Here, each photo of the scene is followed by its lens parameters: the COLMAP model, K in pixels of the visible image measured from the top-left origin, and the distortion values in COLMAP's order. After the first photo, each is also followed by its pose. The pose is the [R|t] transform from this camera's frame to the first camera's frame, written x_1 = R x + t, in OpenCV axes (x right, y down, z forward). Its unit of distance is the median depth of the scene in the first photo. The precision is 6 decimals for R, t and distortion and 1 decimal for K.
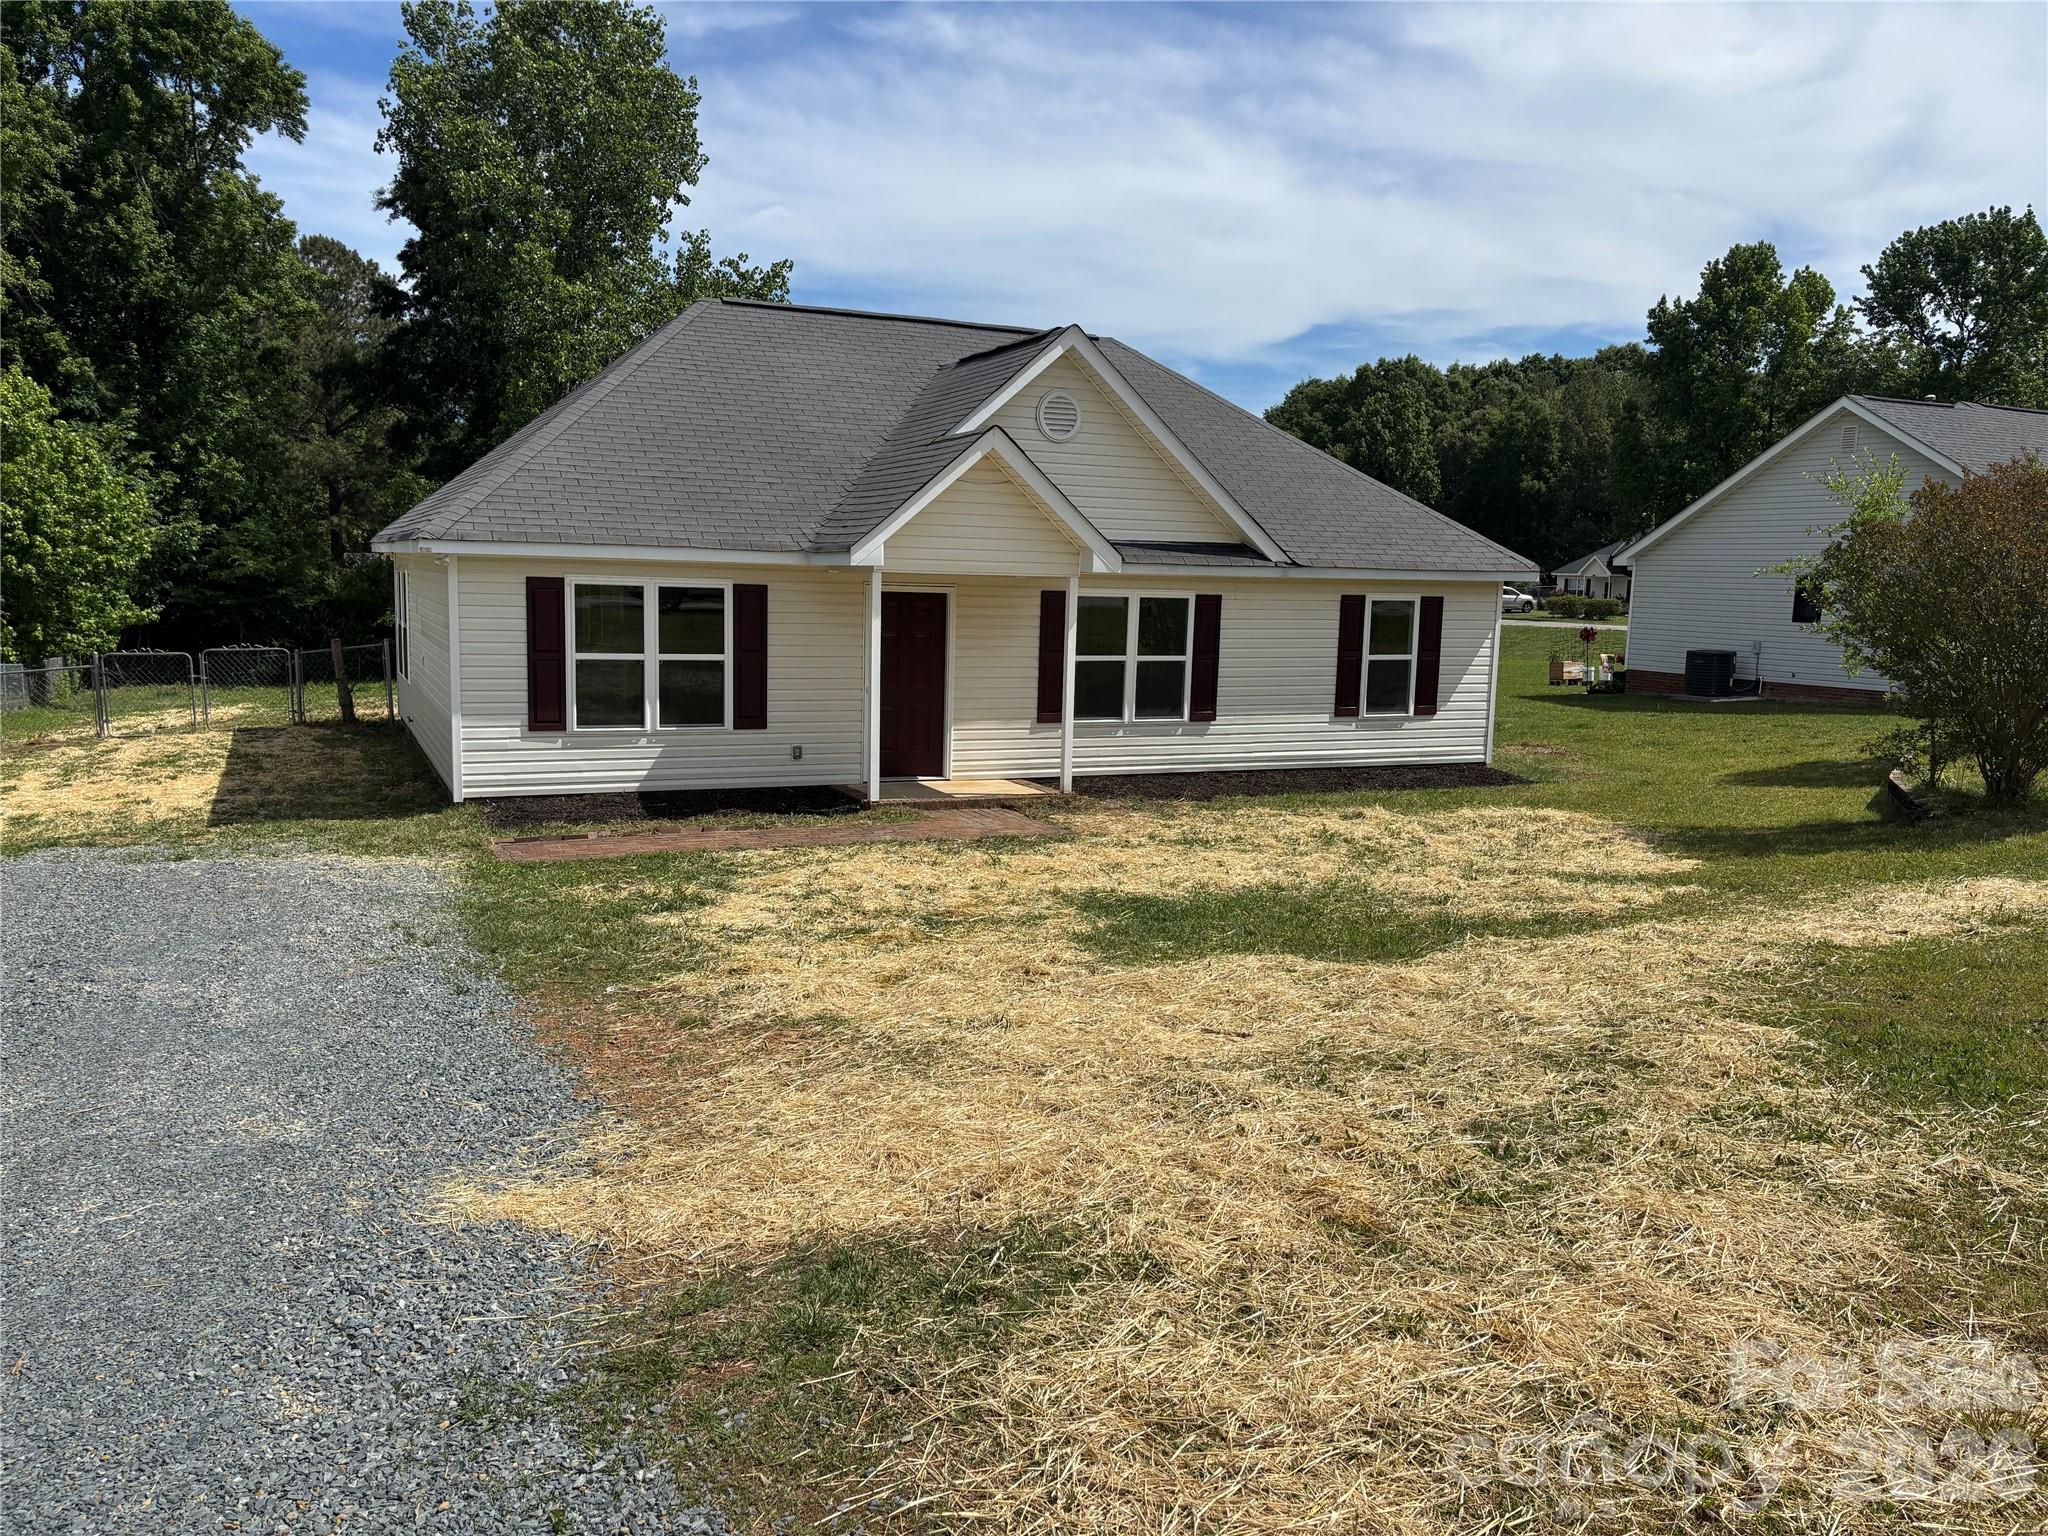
lens RADIAL K [[1528.6, 0, 1016.3], [0, 1528.6, 767.7], [0, 0, 1]] dist [0.010346, 0.009650]
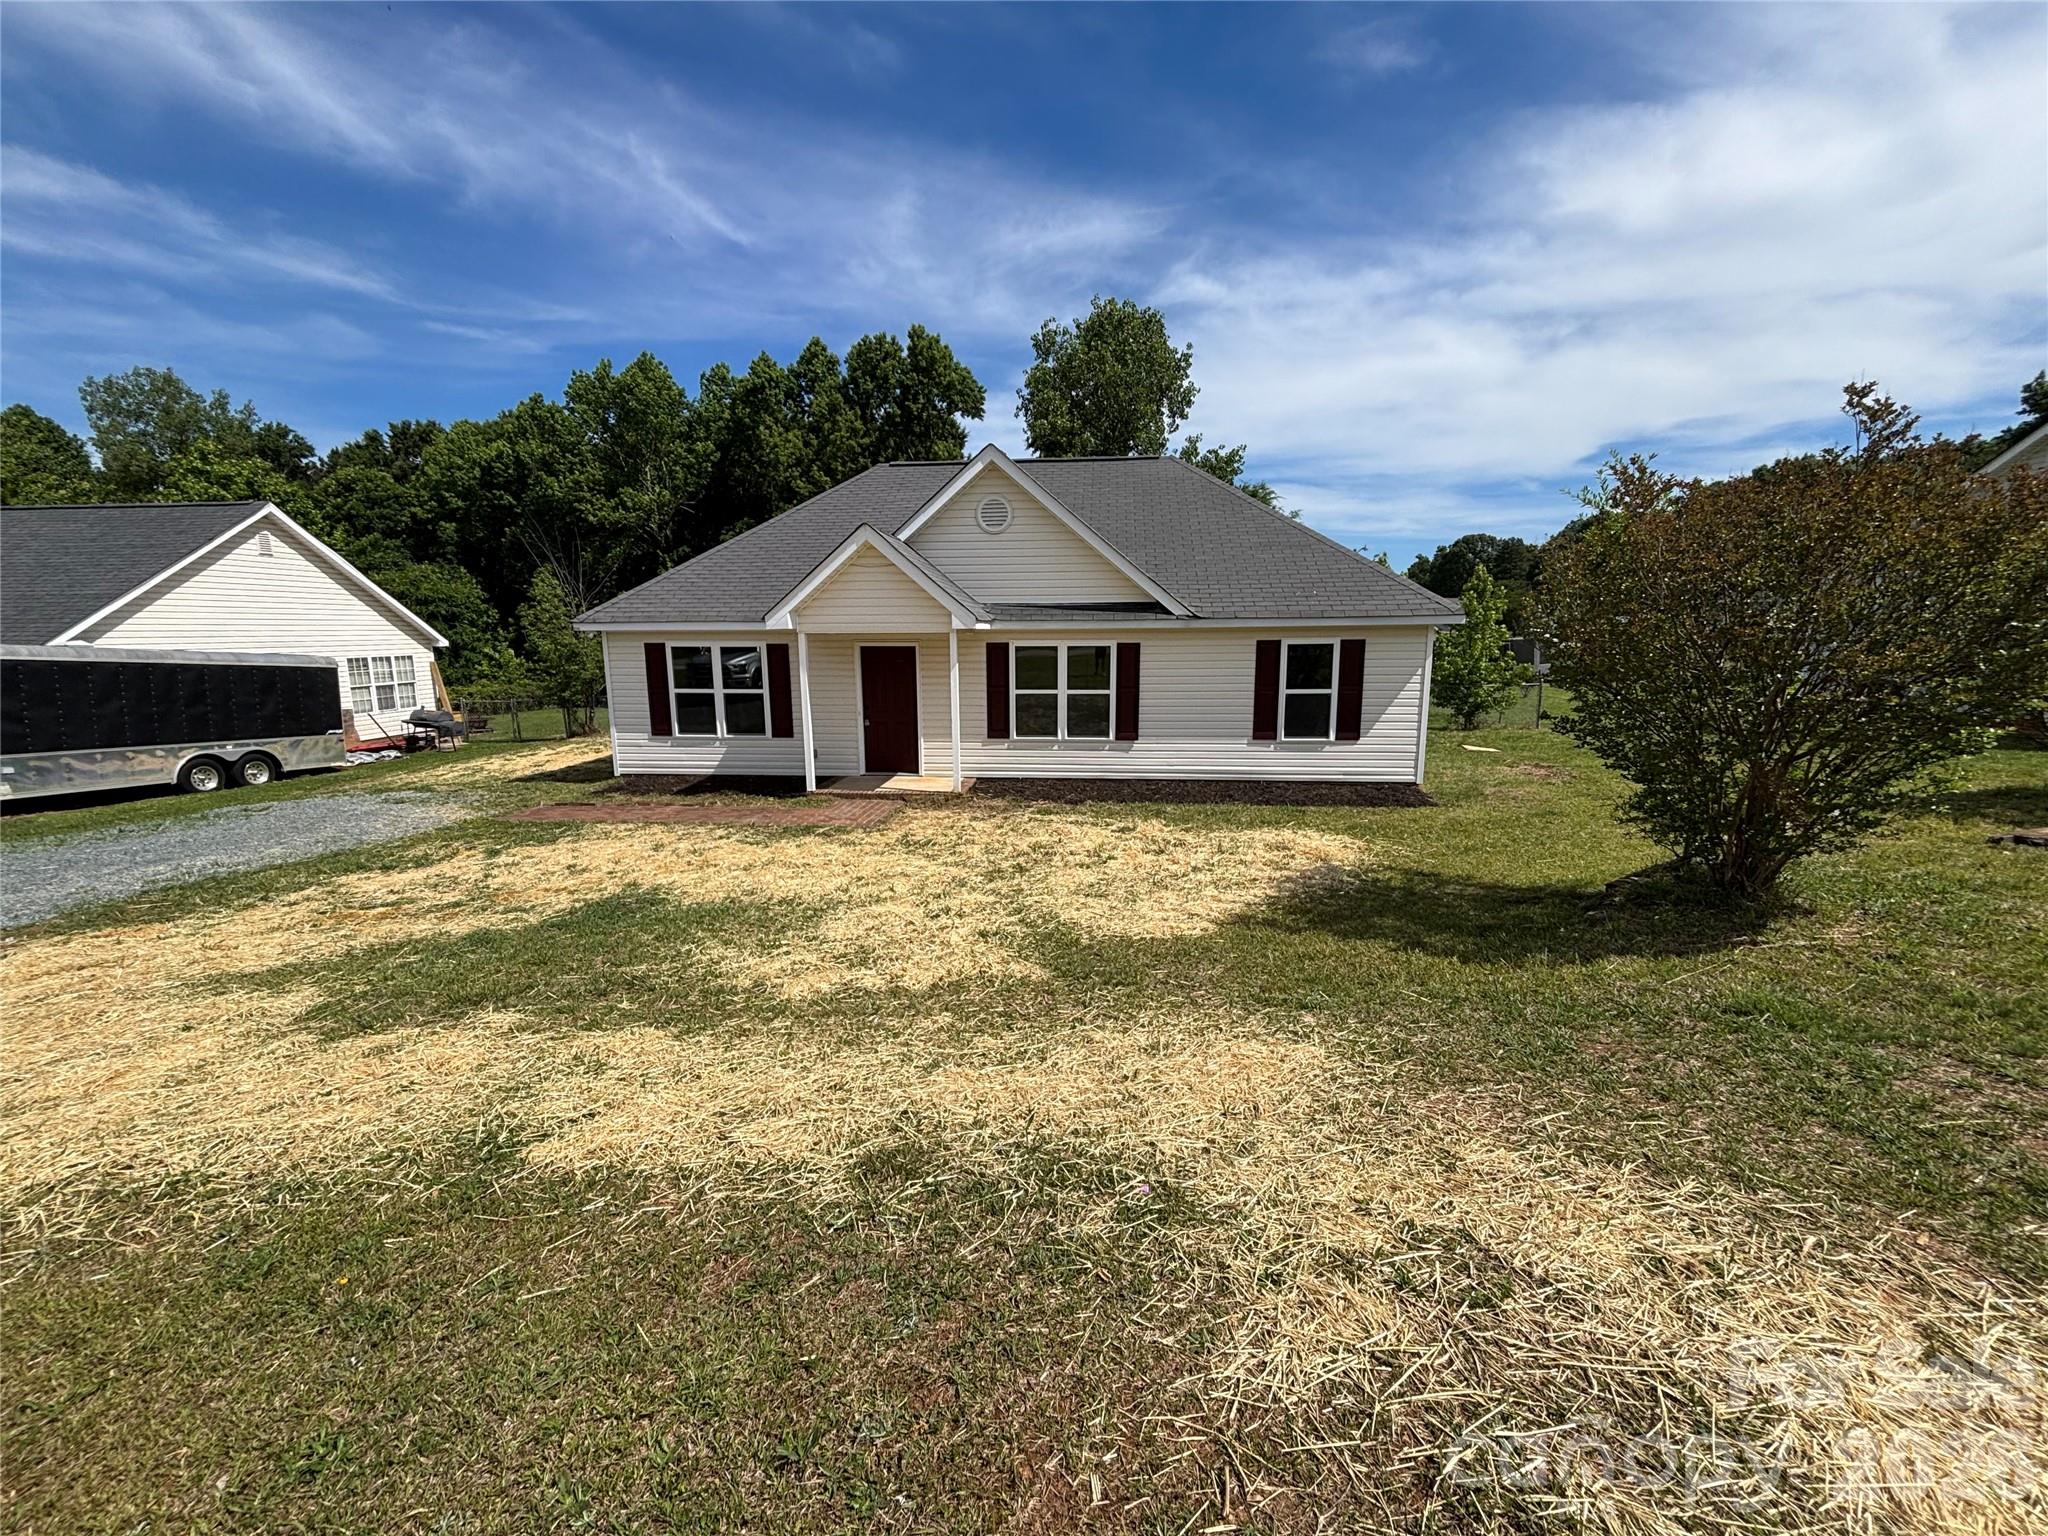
lens RADIAL K [[824.0, 0, 1035.2], [0, 824.0, 756.4], [0, 0, 1]] dist [-0.000983, -0.000139]
pose [[0.865033, 0.045036, -0.499689, 0.413928], [-0.034984, 0.998953, 0.029470, -0.035765], [0.500493, -0.008011, 0.865703, 0.362689]]
